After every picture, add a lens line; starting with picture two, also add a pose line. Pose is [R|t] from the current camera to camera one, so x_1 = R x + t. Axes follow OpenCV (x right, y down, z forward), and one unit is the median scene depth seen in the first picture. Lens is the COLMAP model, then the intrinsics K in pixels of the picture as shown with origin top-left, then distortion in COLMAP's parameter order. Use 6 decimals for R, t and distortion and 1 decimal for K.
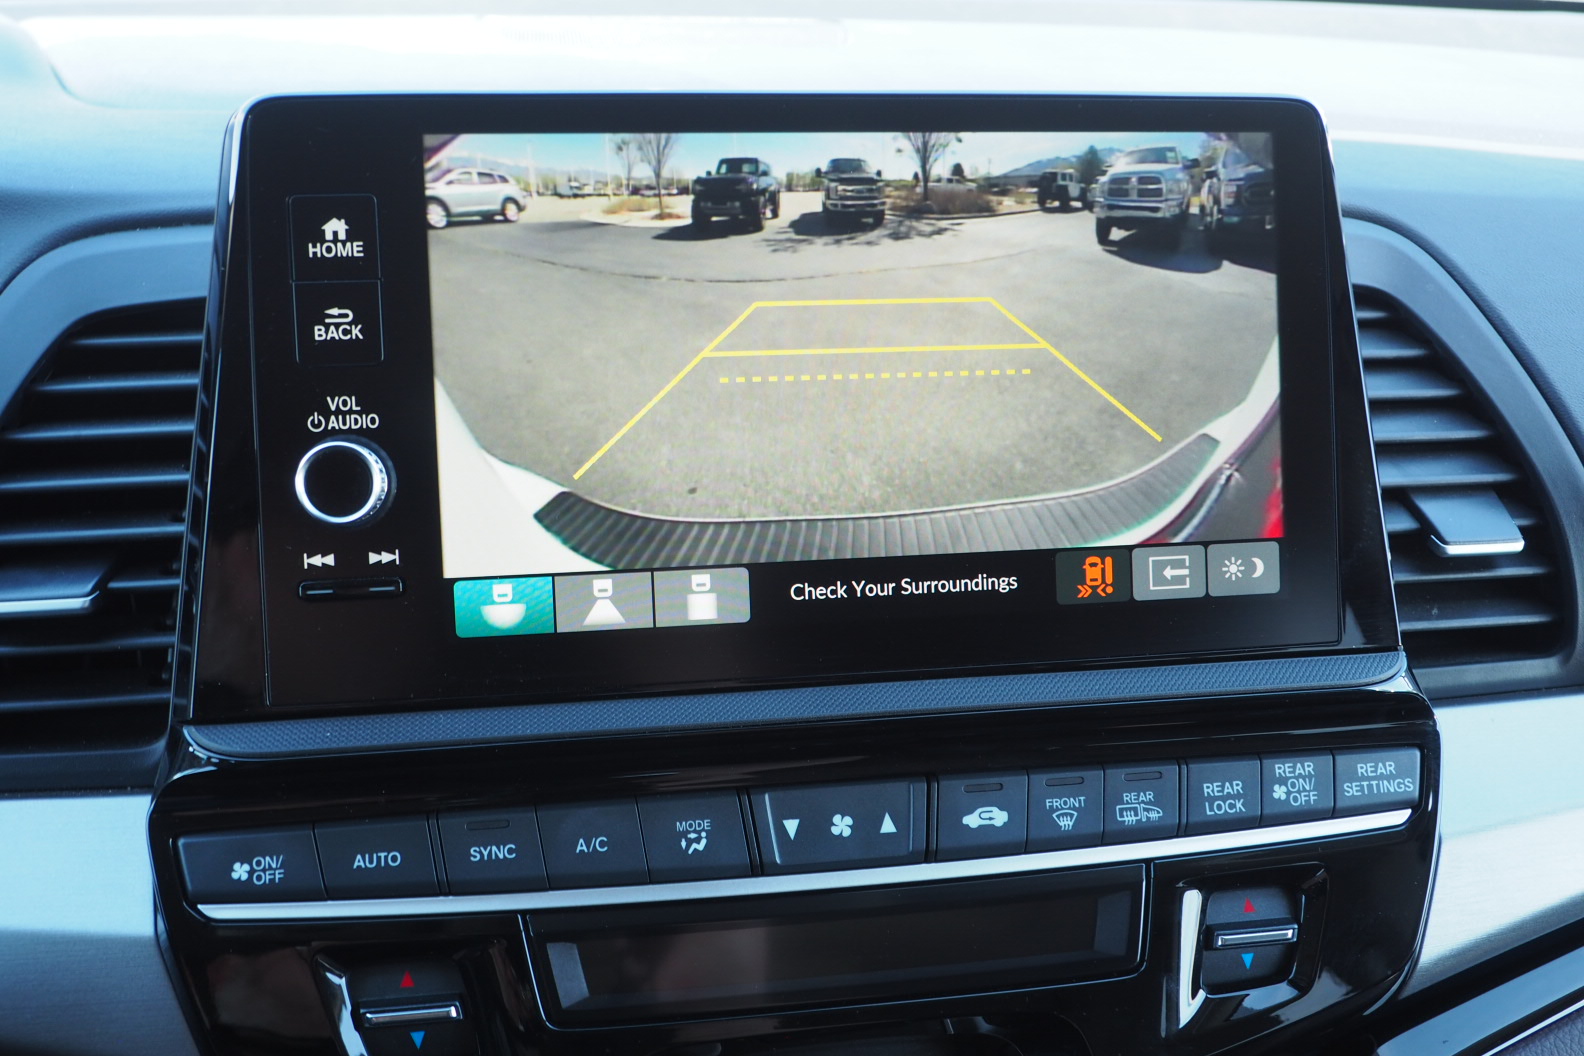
lens RADIAL K [[1540.0, 0, 787.1], [0, 1540.0, 525.9], [0, 0, 1]] dist [-0.020568, 0.000000]
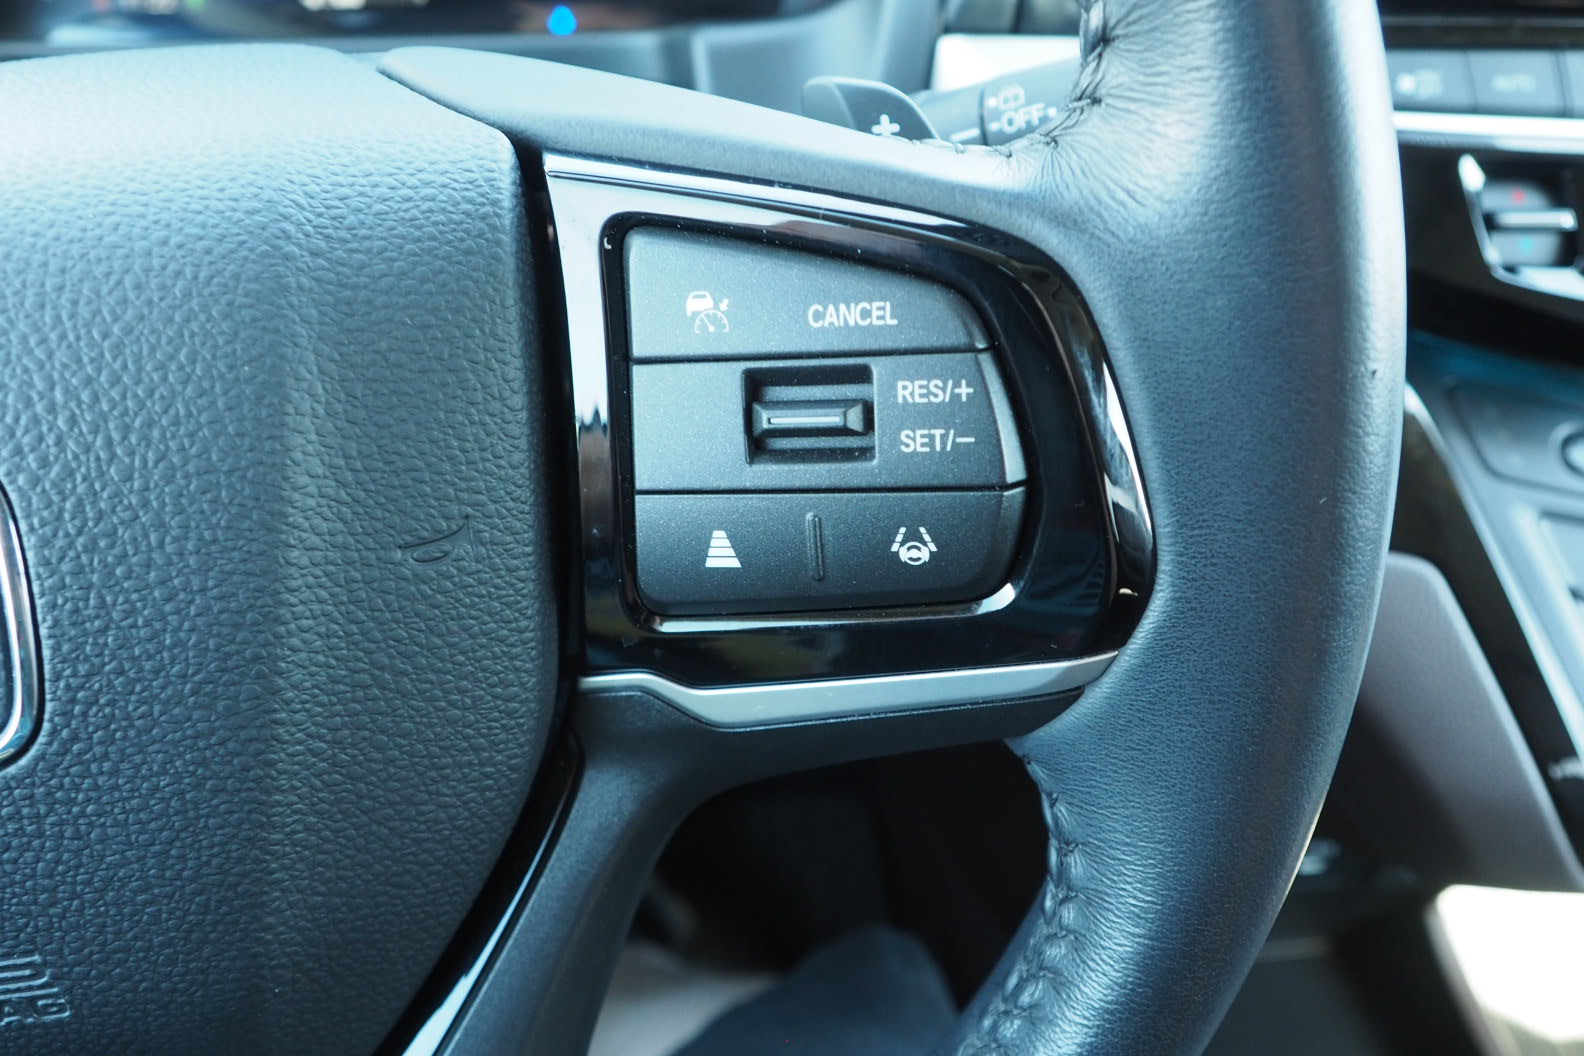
lens RADIAL K [[1243.3, 0, 767.4], [0, 1243.3, 545.5], [0, 0, 1]] dist [-0.029857, -0.025061]
pose [[0.996995, 0.035840, -0.068671, -0.703681], [-0.019324, 0.973572, 0.227562, 0.336435], [0.075012, -0.225551, 0.971339, 0.011246]]
